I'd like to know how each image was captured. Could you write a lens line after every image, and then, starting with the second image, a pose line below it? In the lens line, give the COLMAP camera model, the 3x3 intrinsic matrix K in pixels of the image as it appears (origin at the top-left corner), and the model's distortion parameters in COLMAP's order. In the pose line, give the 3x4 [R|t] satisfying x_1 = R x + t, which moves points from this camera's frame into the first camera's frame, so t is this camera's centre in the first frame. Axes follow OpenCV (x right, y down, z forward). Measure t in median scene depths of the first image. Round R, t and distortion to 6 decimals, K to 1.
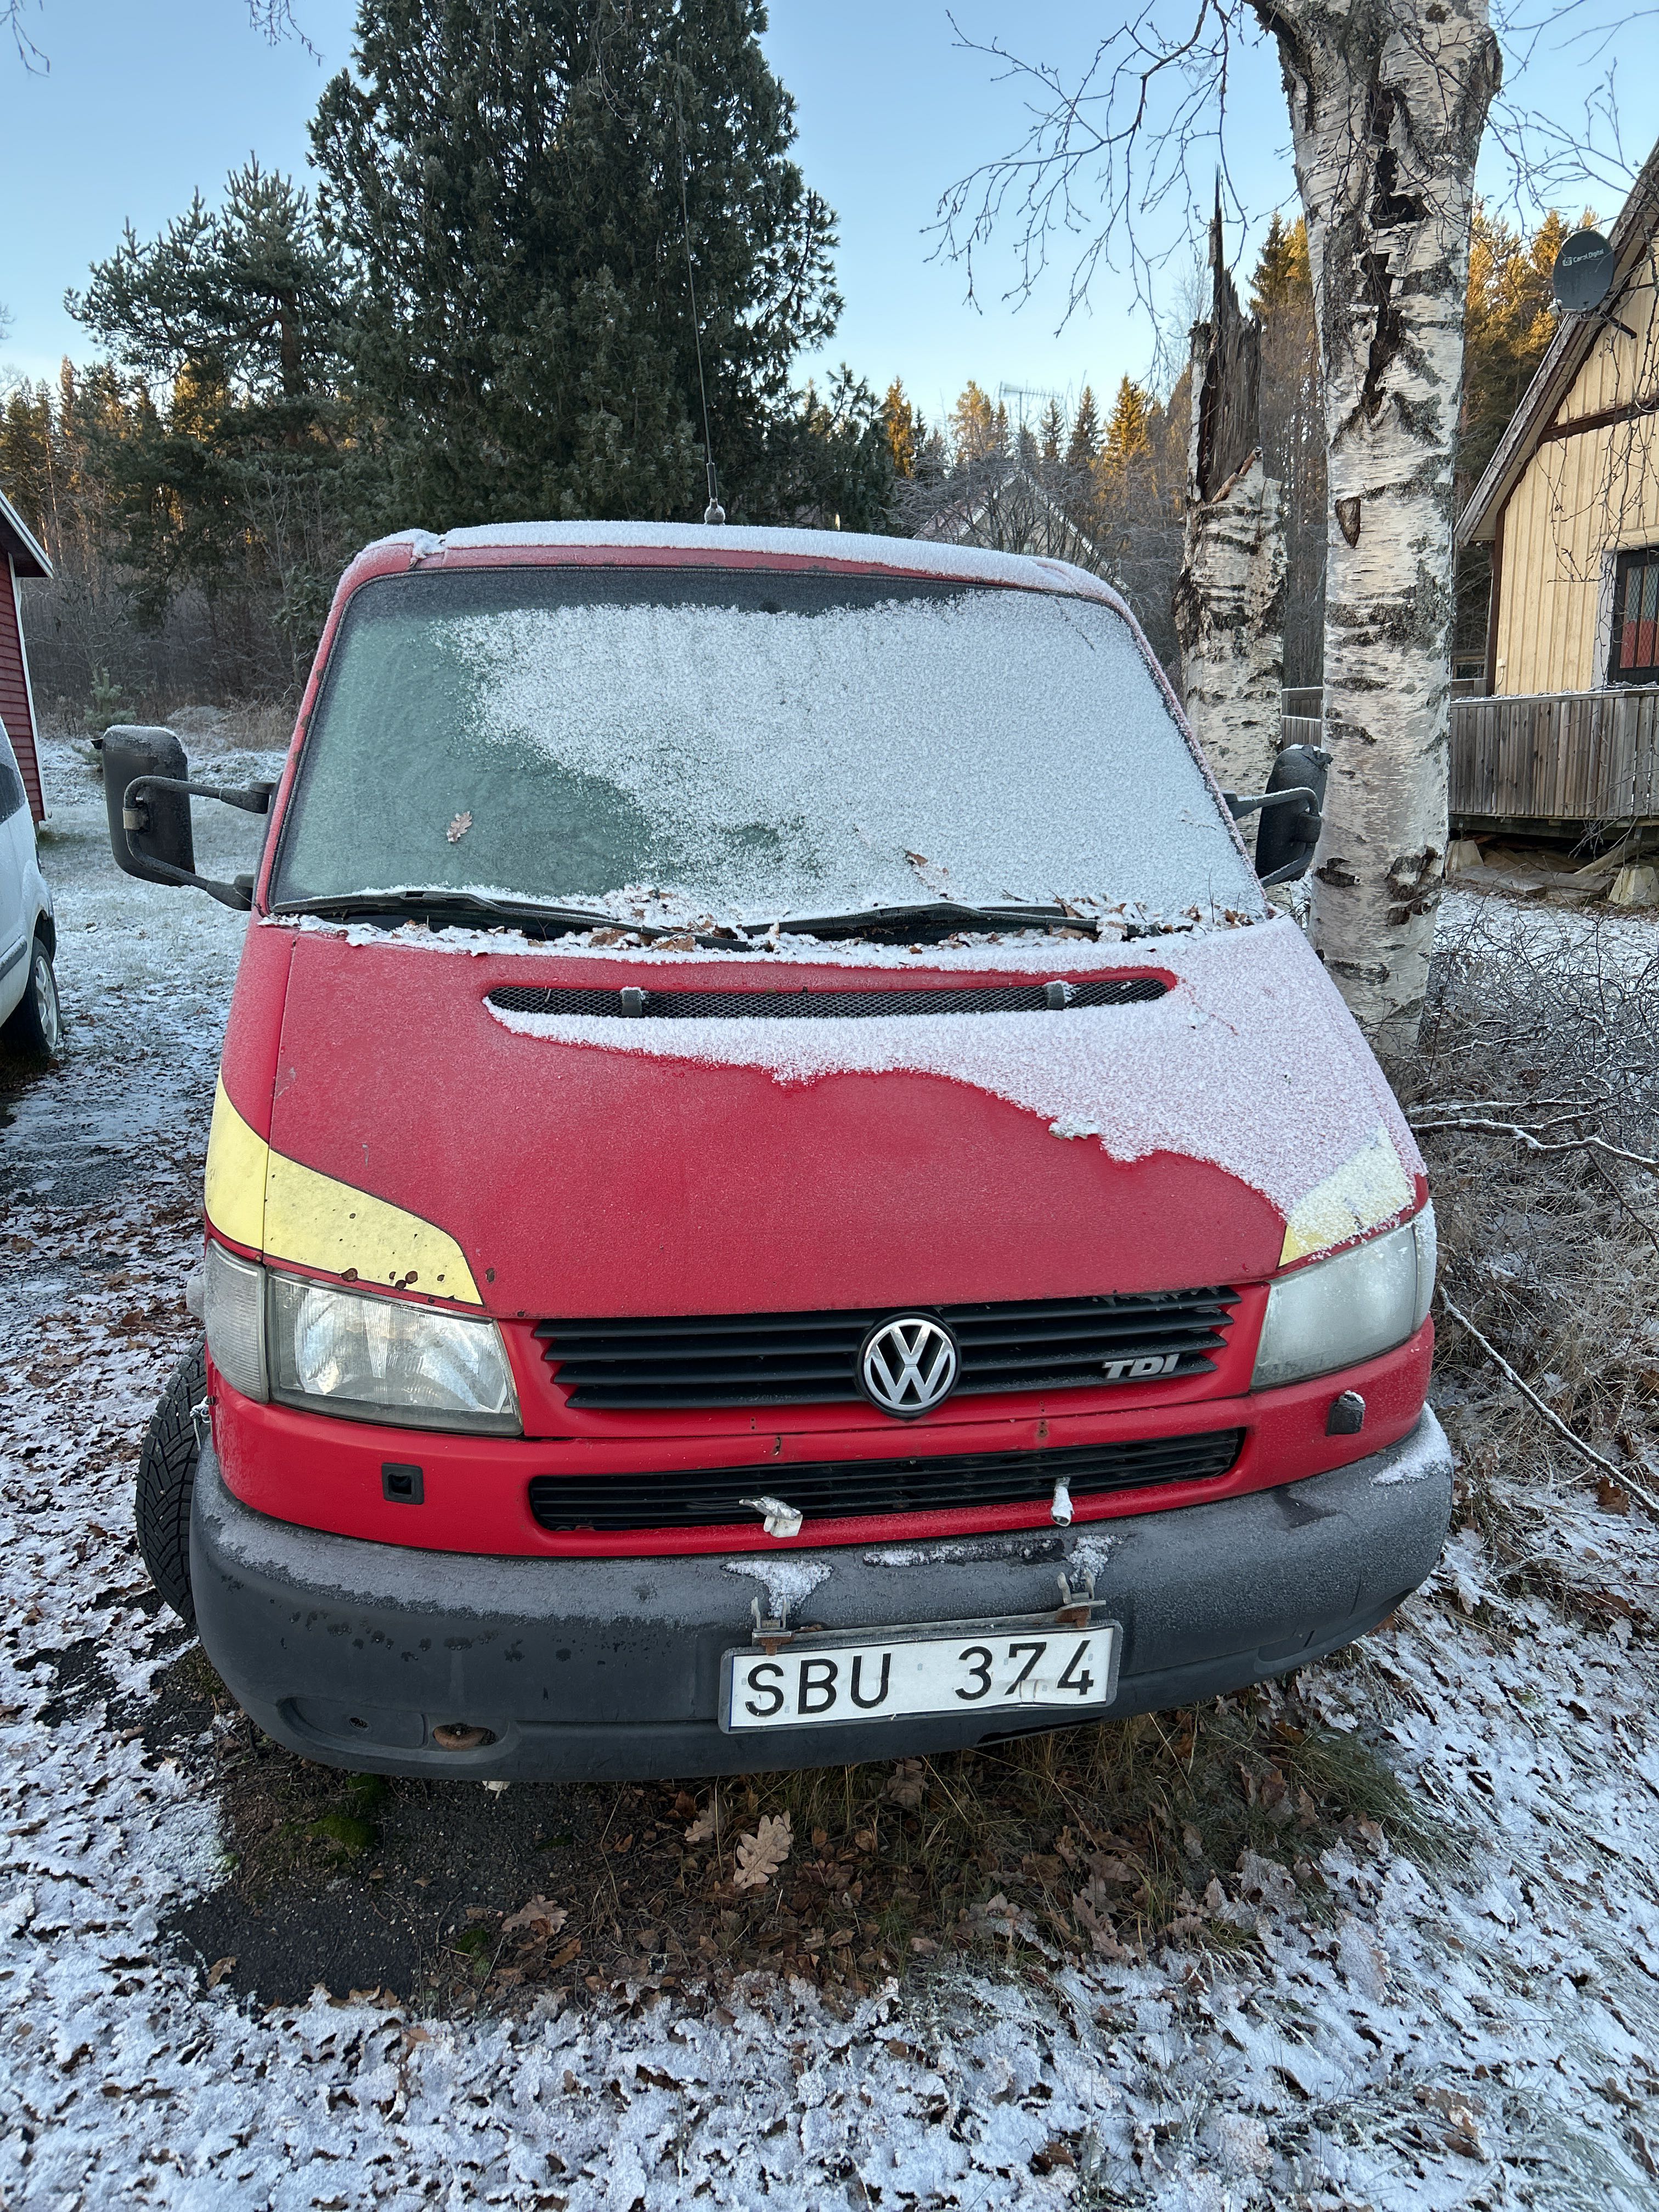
lens RADIAL K [[1684.7, 0, 830.8], [0, 1684.7, 1116.0], [0, 0, 1]] dist [0.035841, -0.029415]
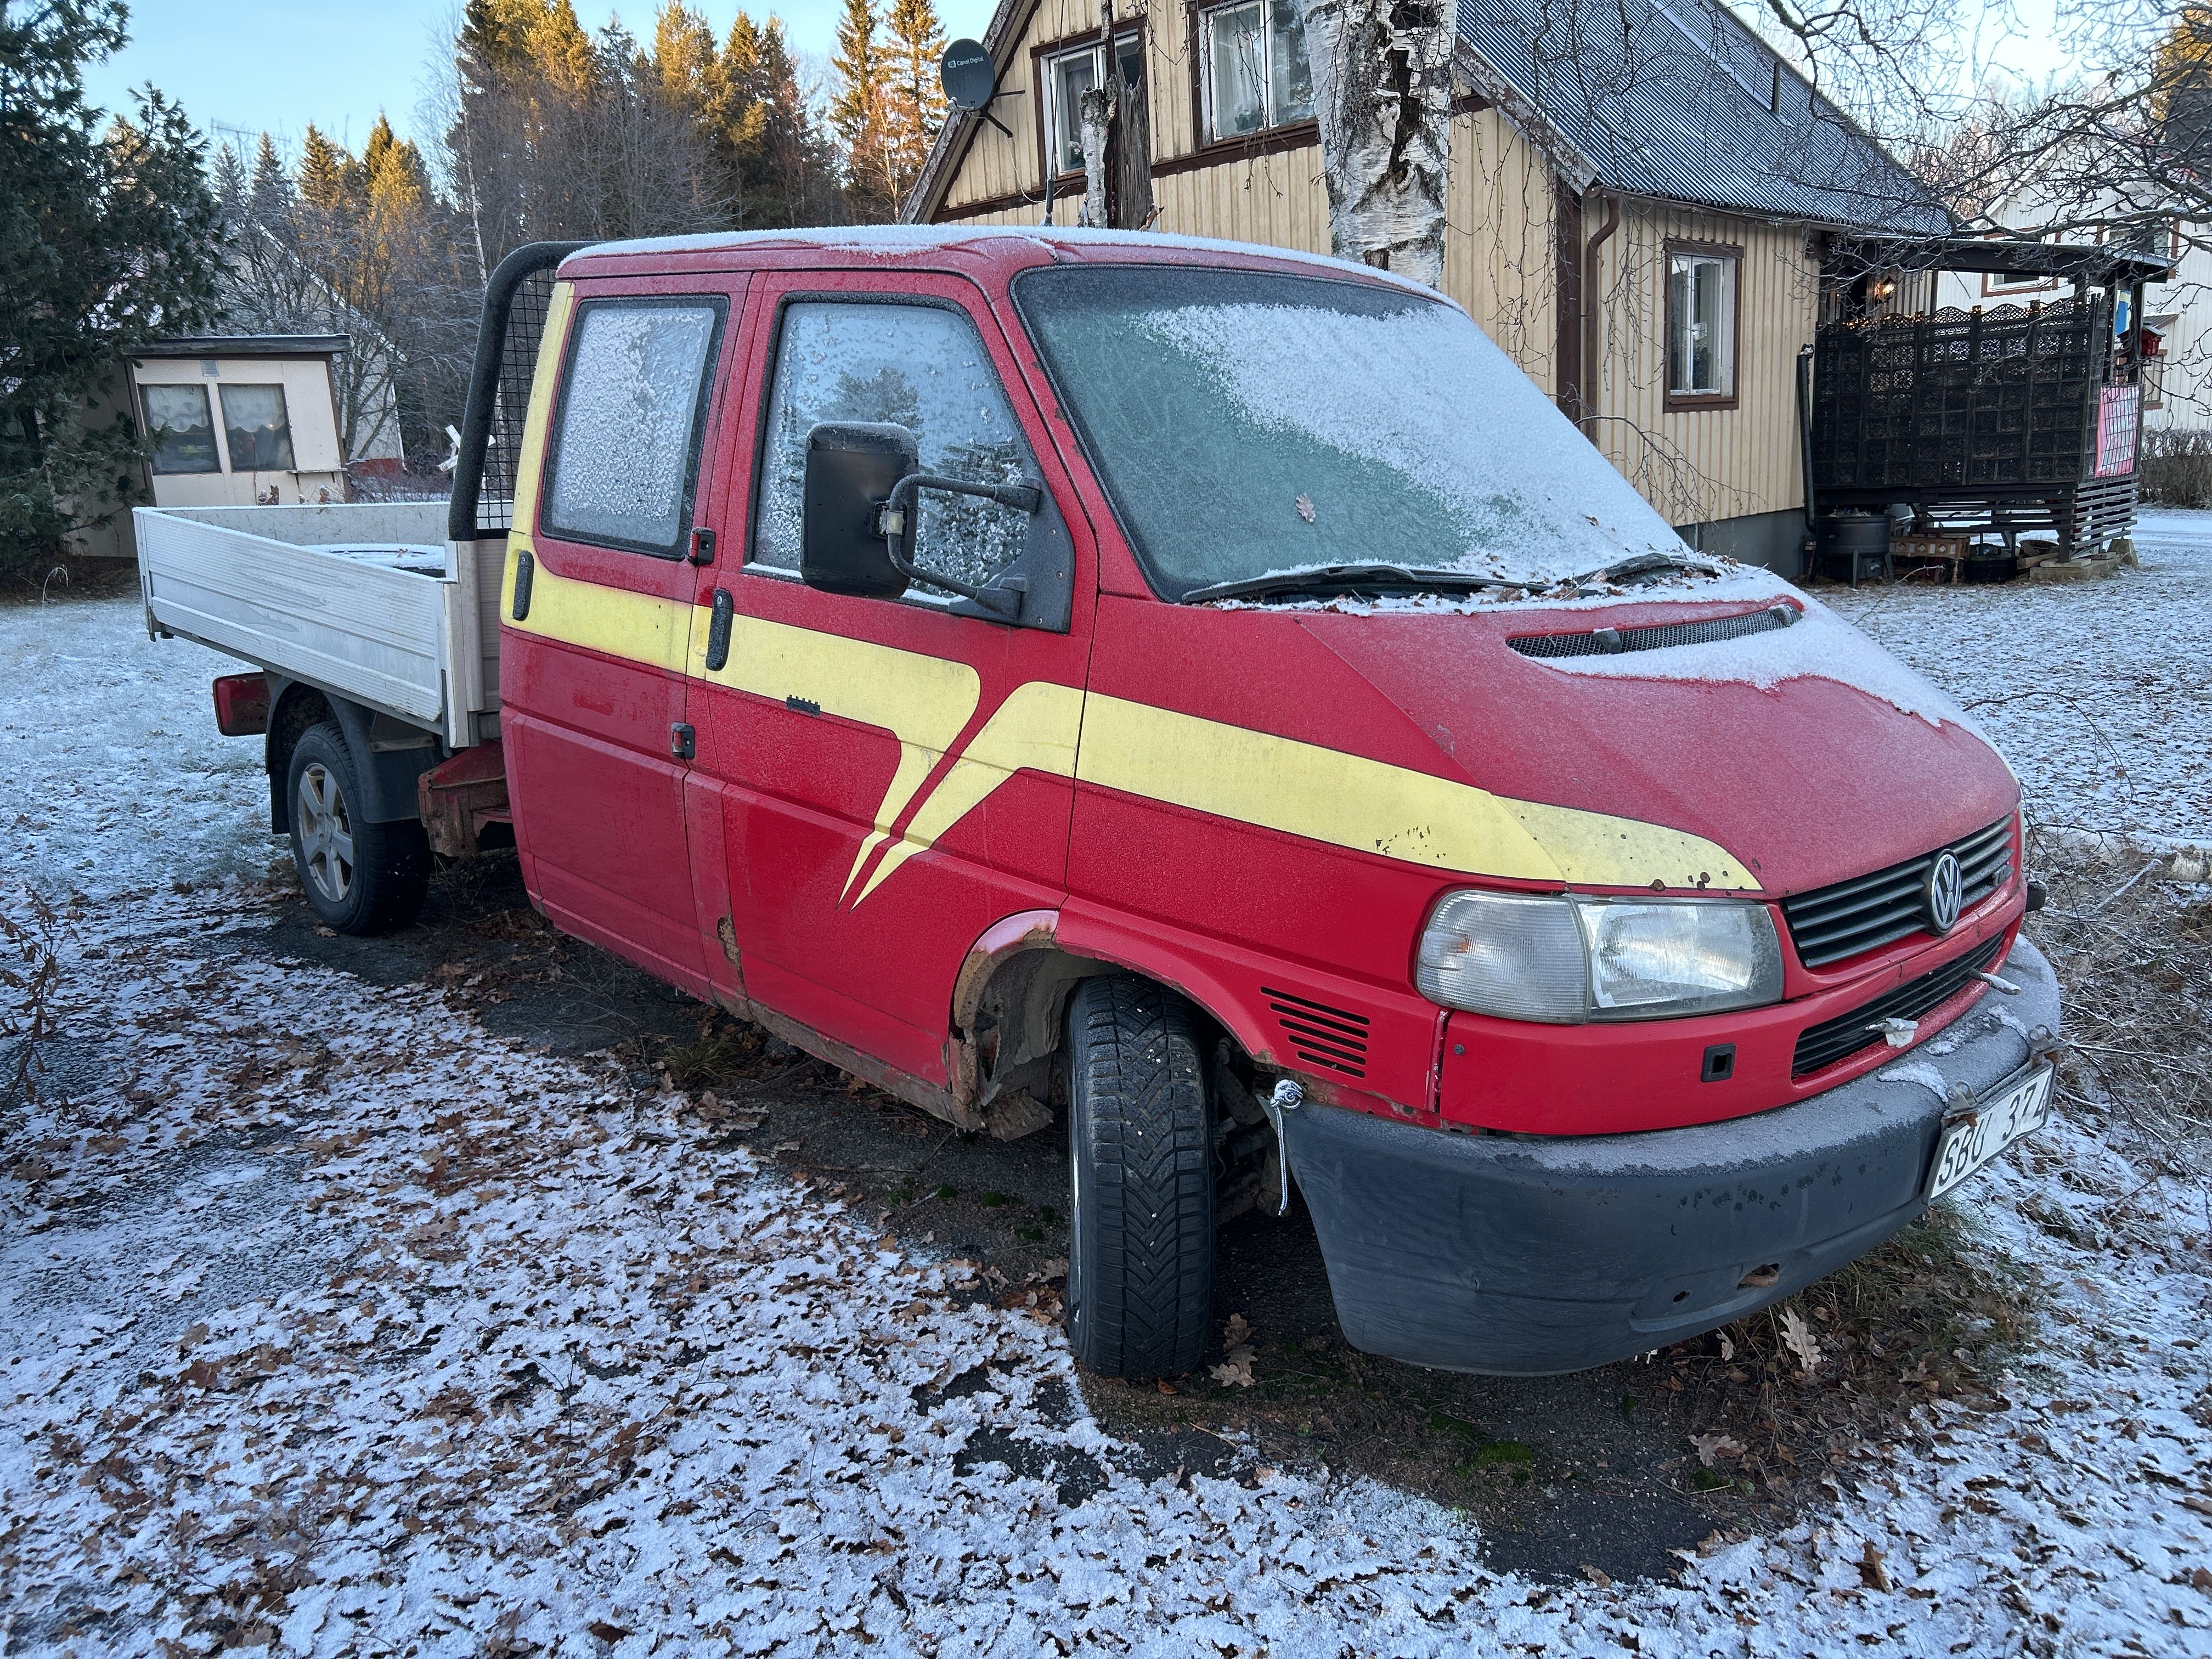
lens RADIAL K [[1684.7, 0, 1106.0], [0, 1684.7, 829.5], [0, 0, 1]] dist [0.035841, -0.029415]
pose [[0.828412, -0.137297, 0.543031, -0.577454], [0.153679, 0.988002, 0.015359, -0.006936], [-0.538624, 0.070728, 0.839572, 0.131649]]
